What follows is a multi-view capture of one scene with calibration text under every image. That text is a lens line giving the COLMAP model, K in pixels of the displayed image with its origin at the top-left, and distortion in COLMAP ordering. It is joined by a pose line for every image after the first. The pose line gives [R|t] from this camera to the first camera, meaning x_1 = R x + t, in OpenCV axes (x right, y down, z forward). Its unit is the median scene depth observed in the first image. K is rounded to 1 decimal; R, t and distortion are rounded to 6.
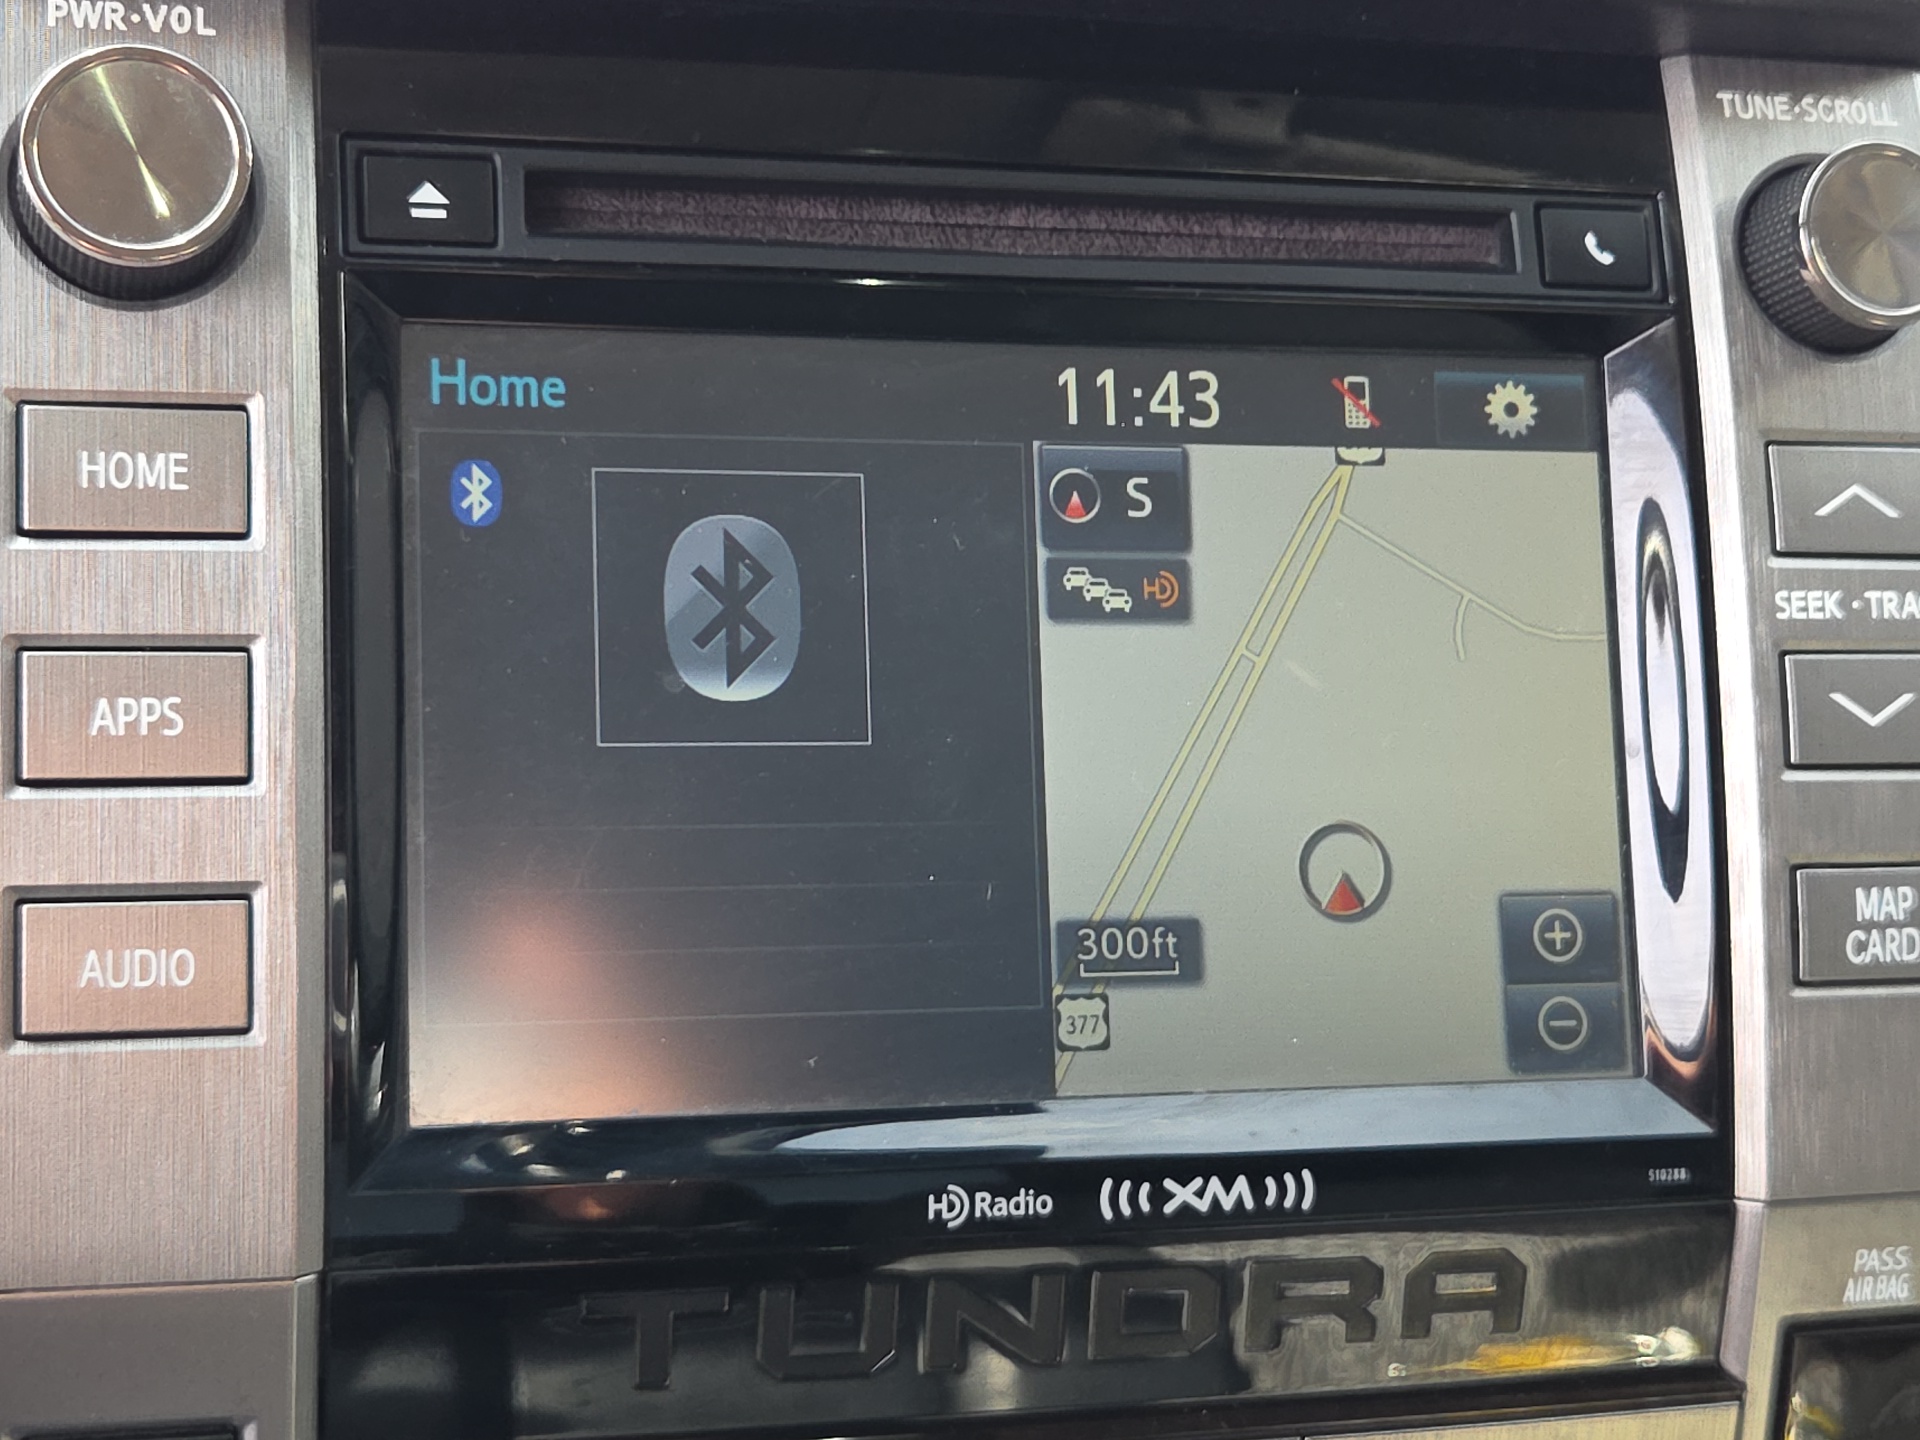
lens RADIAL K [[3086.9, 0, 960.0], [0, 3086.9, 720.0], [0, 0, 1]] dist [0.053972, -0.019360]
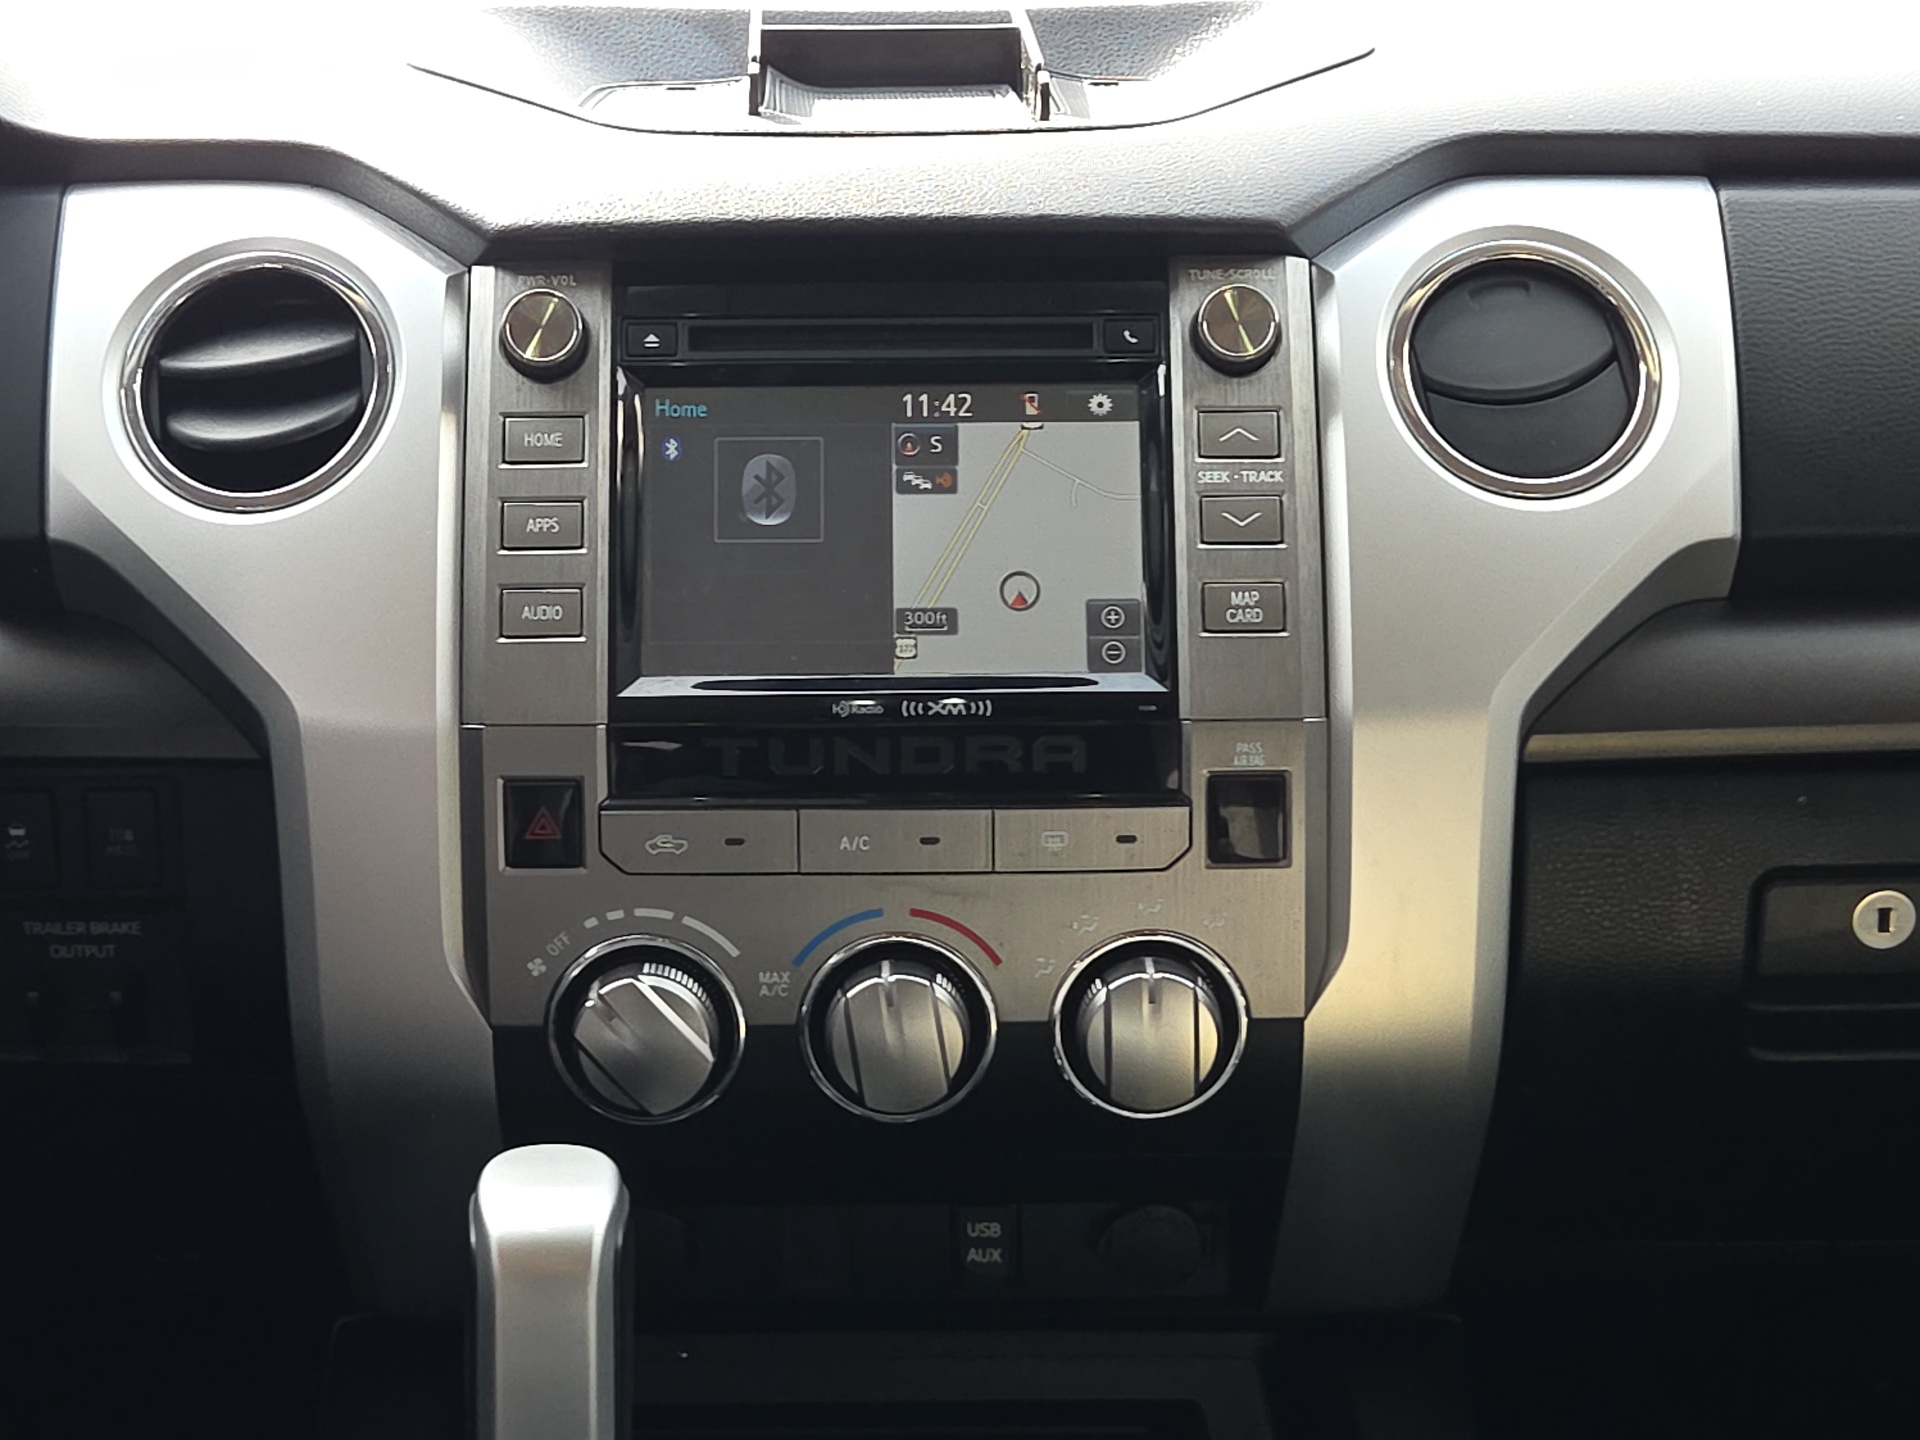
lens RADIAL K [[3304.7, 0, 880.9], [0, 3304.7, 711.6], [0, 0, 1]] dist [0.104309, -0.033078]
pose [[0.964625, -0.028510, -0.262079, 0.712719], [0.004985, 0.995930, -0.089994, 0.385249], [0.263578, 0.085504, 0.960841, -1.569478]]
